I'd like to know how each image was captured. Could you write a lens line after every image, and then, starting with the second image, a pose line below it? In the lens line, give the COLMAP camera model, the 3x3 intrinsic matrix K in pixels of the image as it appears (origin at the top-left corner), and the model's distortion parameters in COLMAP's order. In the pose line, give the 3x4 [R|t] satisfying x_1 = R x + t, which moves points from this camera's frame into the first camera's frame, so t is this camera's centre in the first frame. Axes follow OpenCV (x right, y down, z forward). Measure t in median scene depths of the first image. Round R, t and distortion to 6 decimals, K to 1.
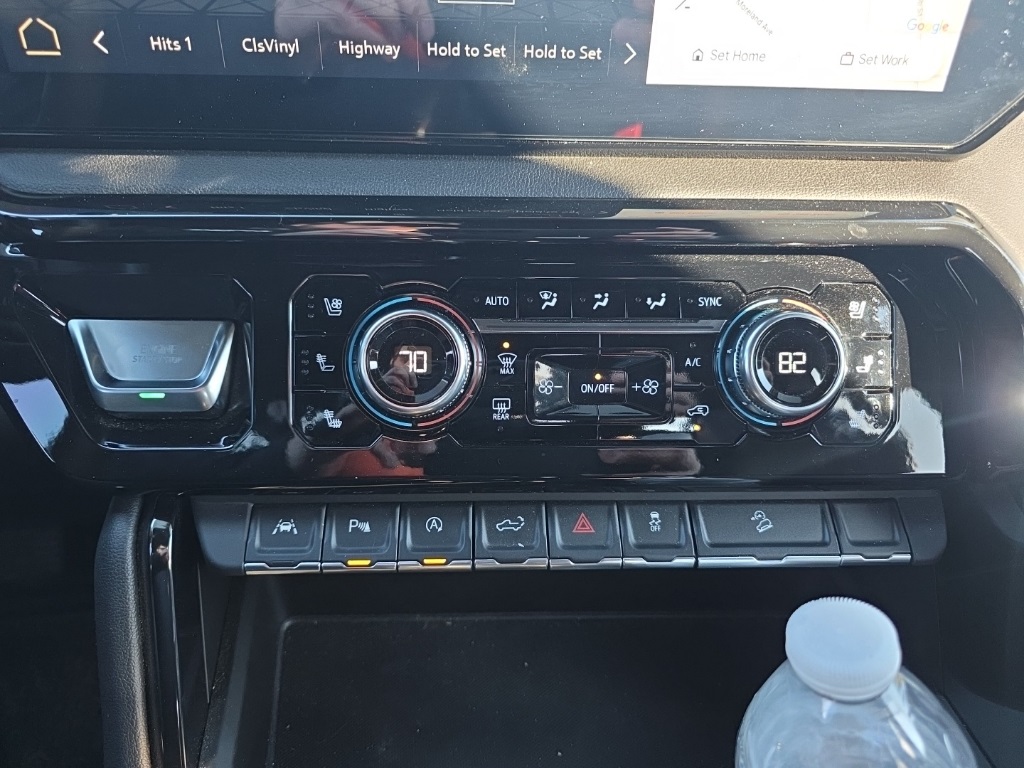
lens RADIAL K [[701.3, 0, 512.0], [0, 701.3, 384.0], [0, 0, 1]] dist [0.052109, -0.071914]
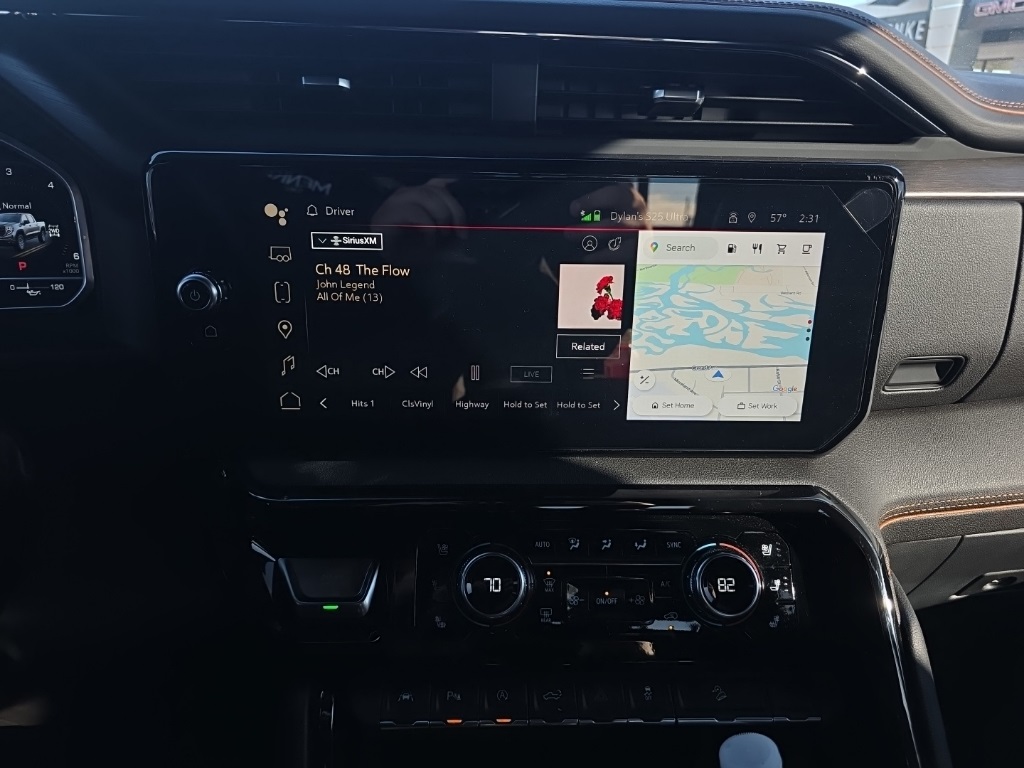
lens RADIAL K [[701.3, 0, 512.0], [0, 701.3, 384.0], [0, 0, 1]] dist [0.052109, -0.071914]
pose [[0.999818, -0.007243, -0.017643, -0.060835], [0.002383, 0.965278, -0.261214, -0.052448], [0.018922, 0.261124, 0.965120, -0.676256]]
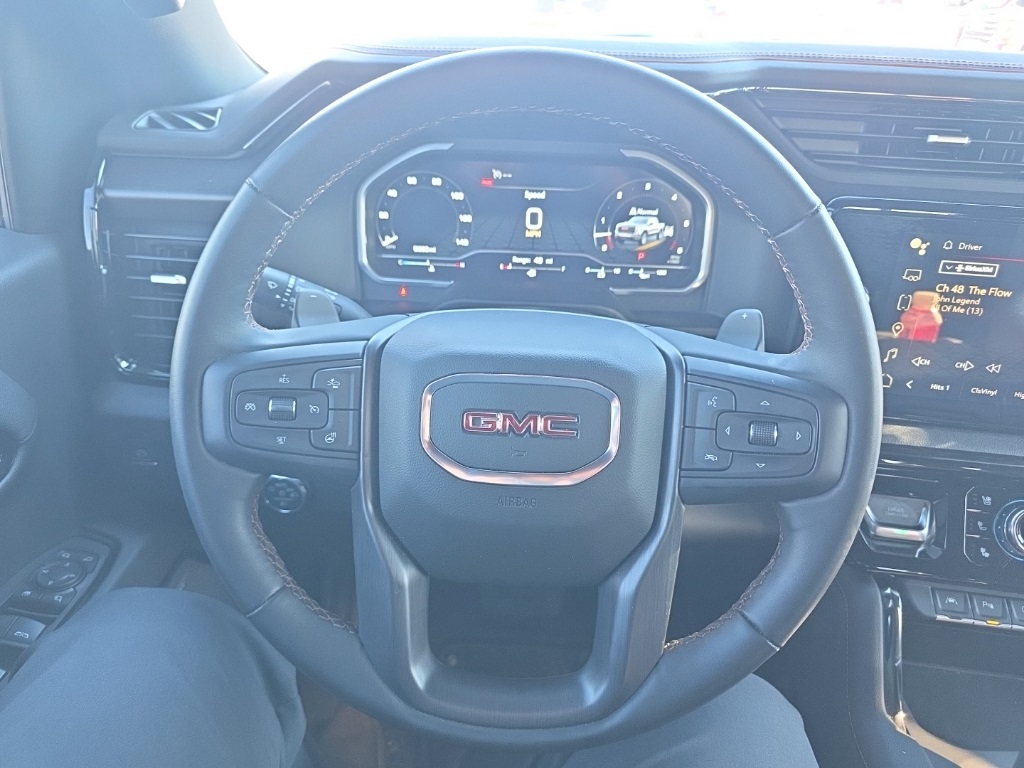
lens RADIAL K [[701.3, 0, 512.0], [0, 701.3, 384.0], [0, 0, 1]] dist [0.052109, -0.071914]
pose [[0.977968, 0.088932, -0.188866, -1.313126], [-0.114547, 0.984961, -0.129345, -0.012711], [0.174523, 0.148129, 0.973447, -1.447393]]
